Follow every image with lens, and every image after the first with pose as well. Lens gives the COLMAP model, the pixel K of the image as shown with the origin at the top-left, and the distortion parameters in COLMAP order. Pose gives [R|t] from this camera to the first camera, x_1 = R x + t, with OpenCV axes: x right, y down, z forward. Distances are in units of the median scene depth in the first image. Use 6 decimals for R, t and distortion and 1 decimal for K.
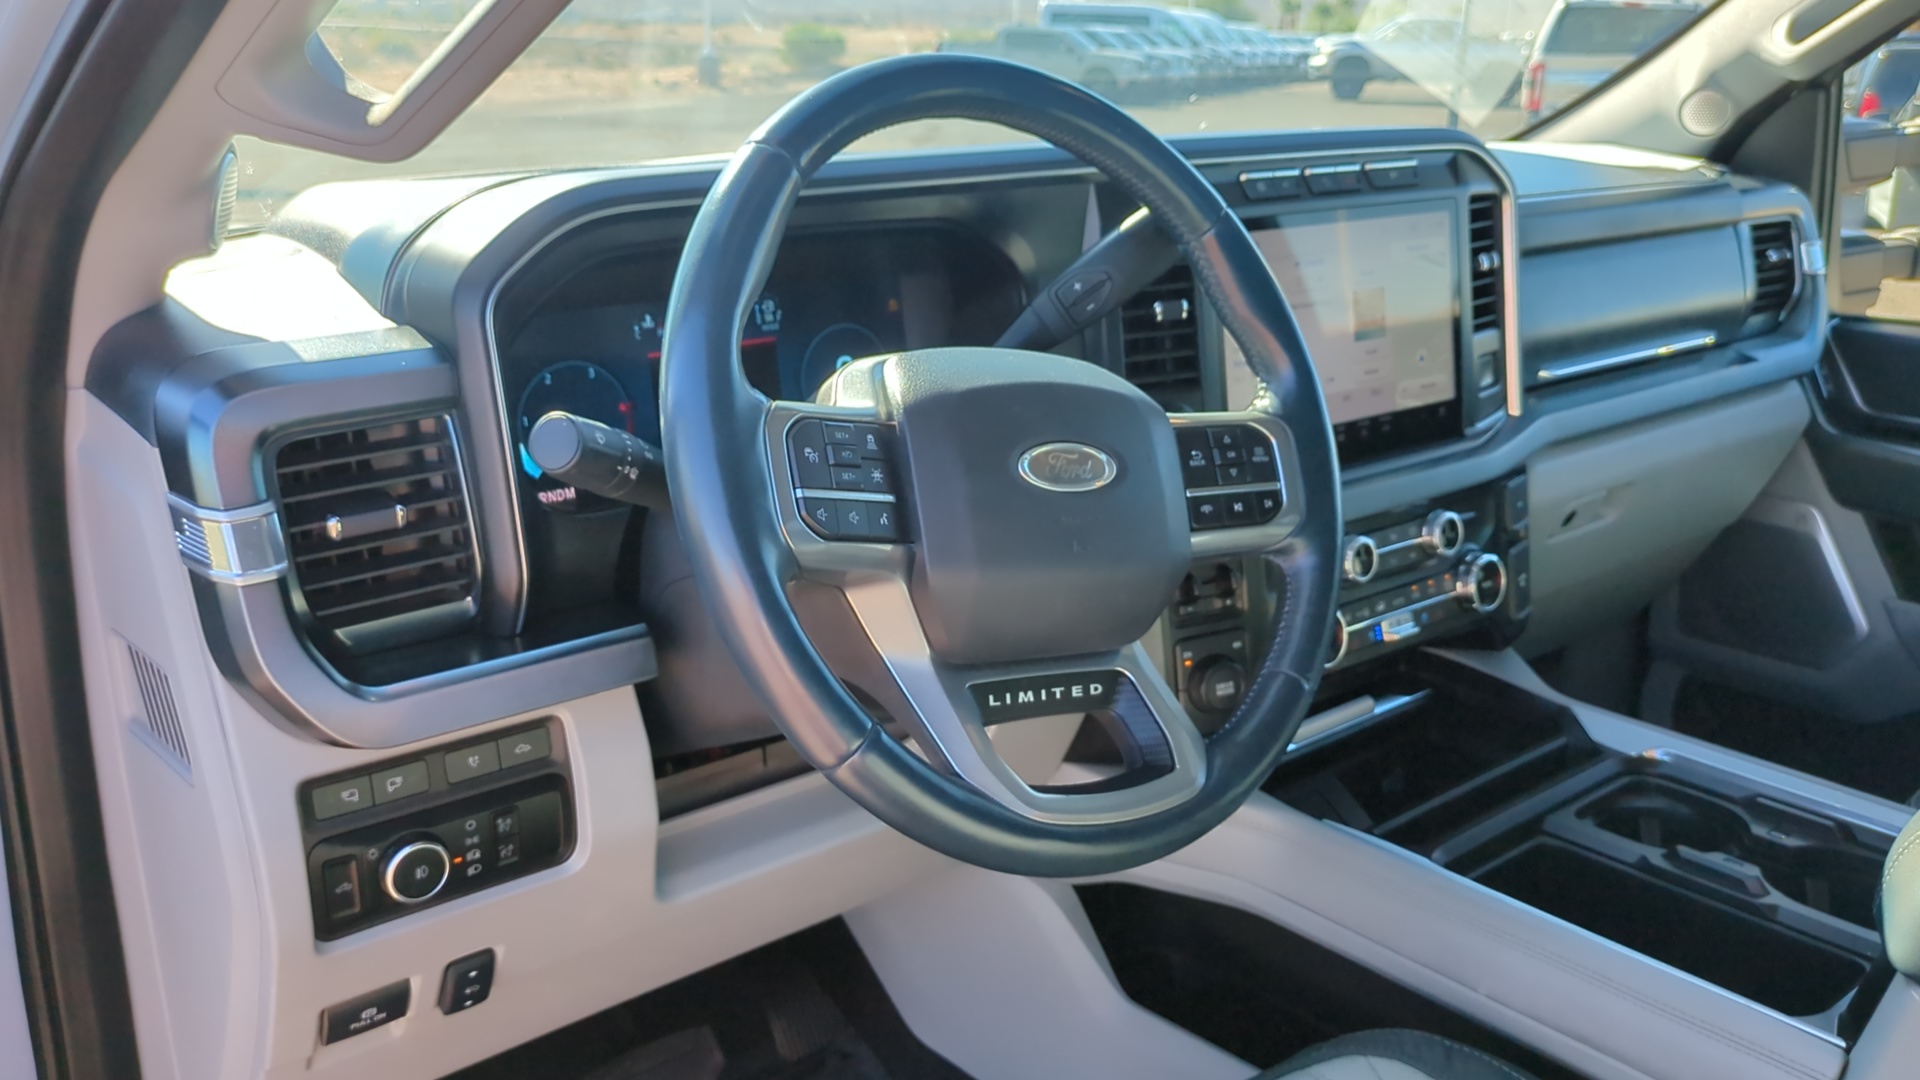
lens RADIAL K [[1656.9, 0, 968.9], [0, 1656.9, 544.8], [0, 0, 1]] dist [0.040249, -0.043009]
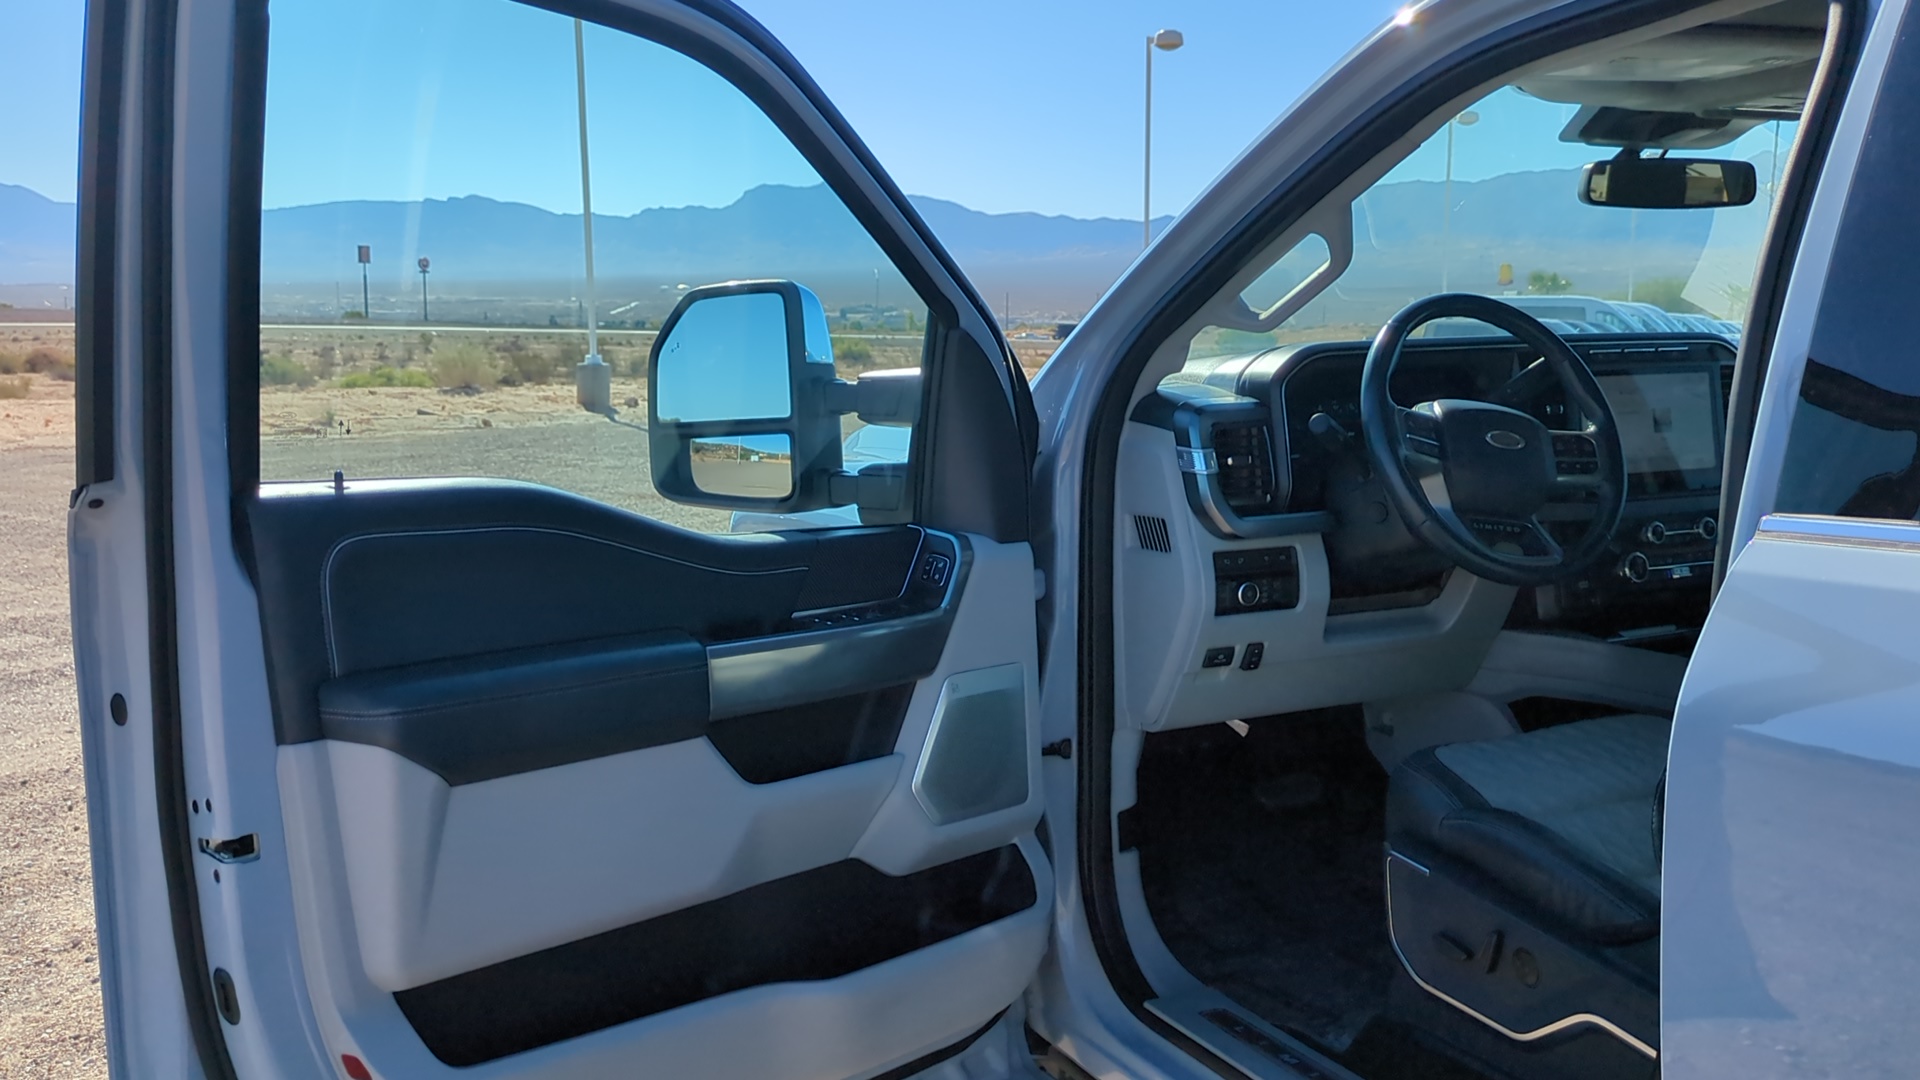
lens RADIAL K [[1656.9, 0, 952.7], [0, 1656.9, 548.7], [0, 0, 1]] dist [0.040249, -0.043009]
pose [[0.966401, 0.010173, -0.256838, -0.098298], [-0.053505, 0.985290, -0.162296, 0.539886], [0.251409, 0.170586, 0.952730, -1.550155]]
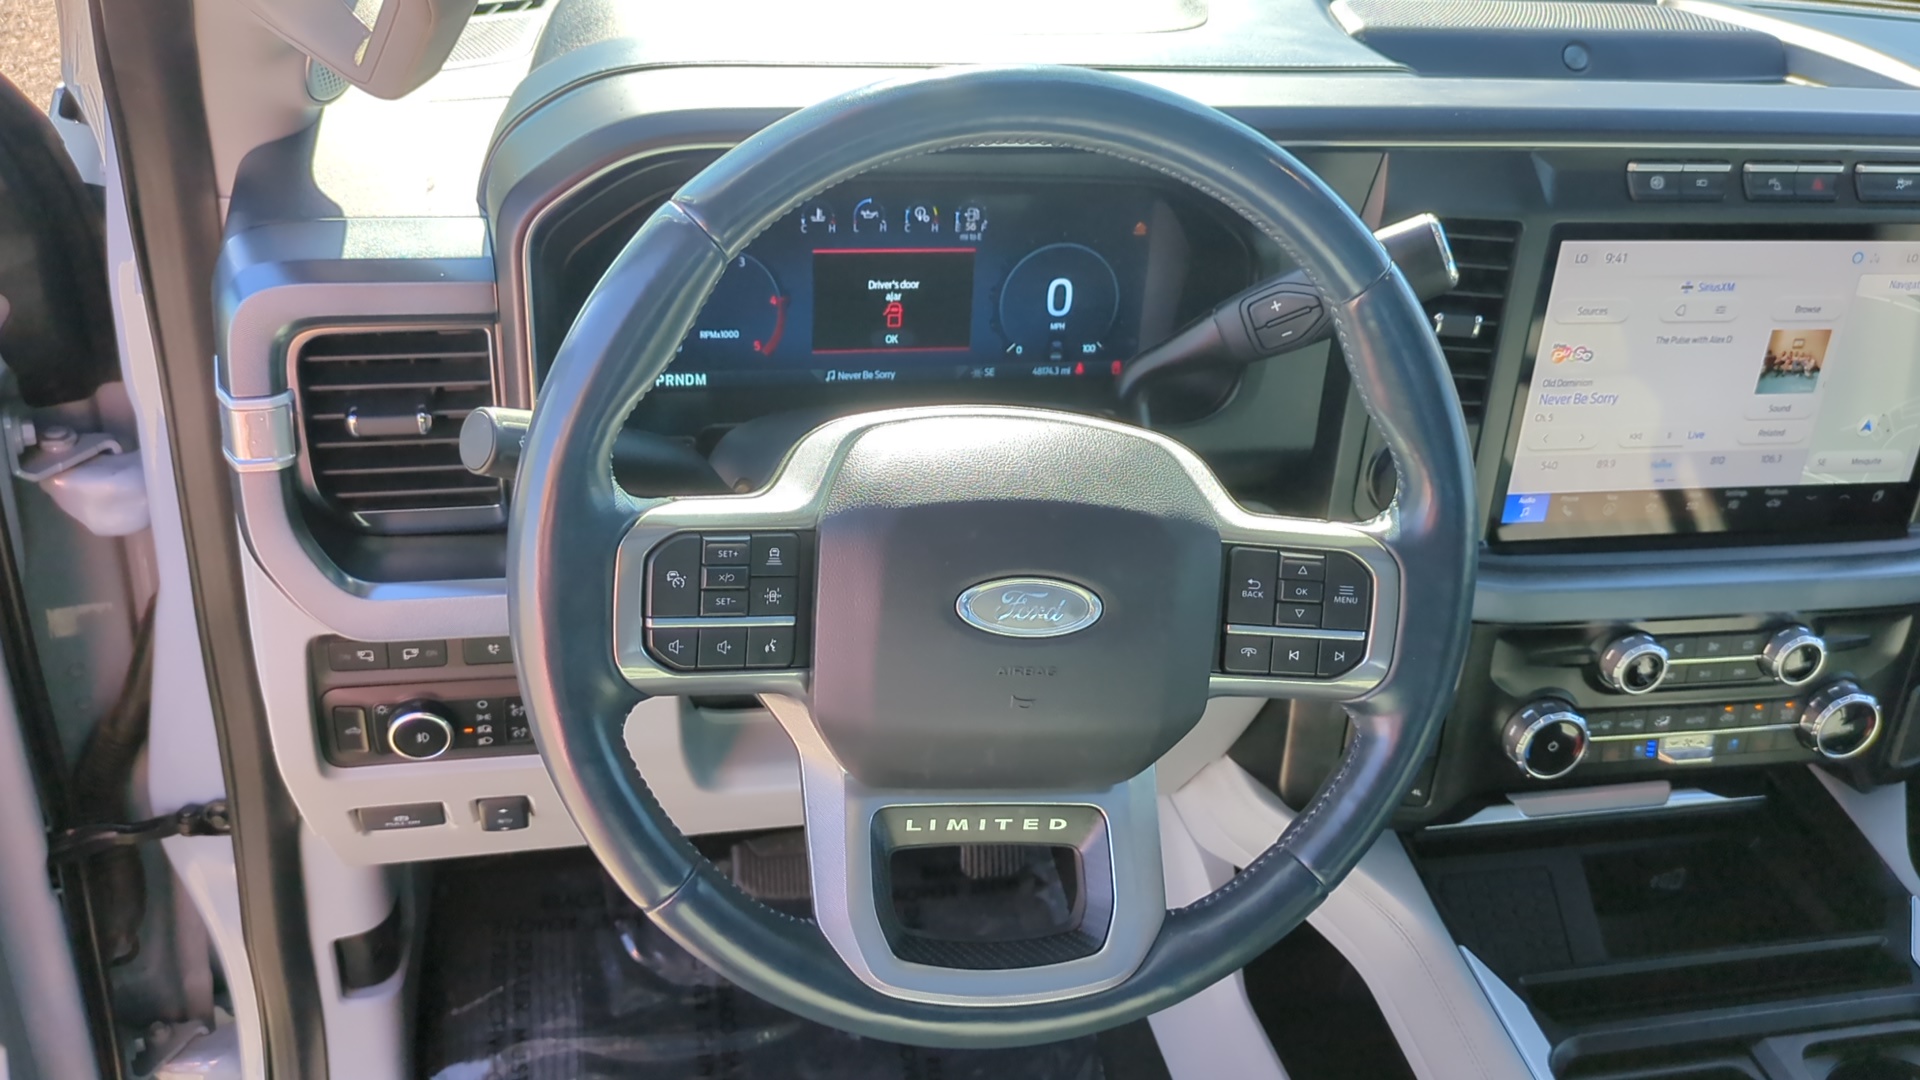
lens RADIAL K [[1656.9, 0, 980.8], [0, 1656.9, 545.8], [0, 0, 1]] dist [0.040249, -0.043009]
pose [[0.879716, 0.321439, -0.350395, 0.288050], [-0.219595, 0.928250, 0.300217, -0.285902], [0.421755, -0.187161, 0.887183, 0.220425]]
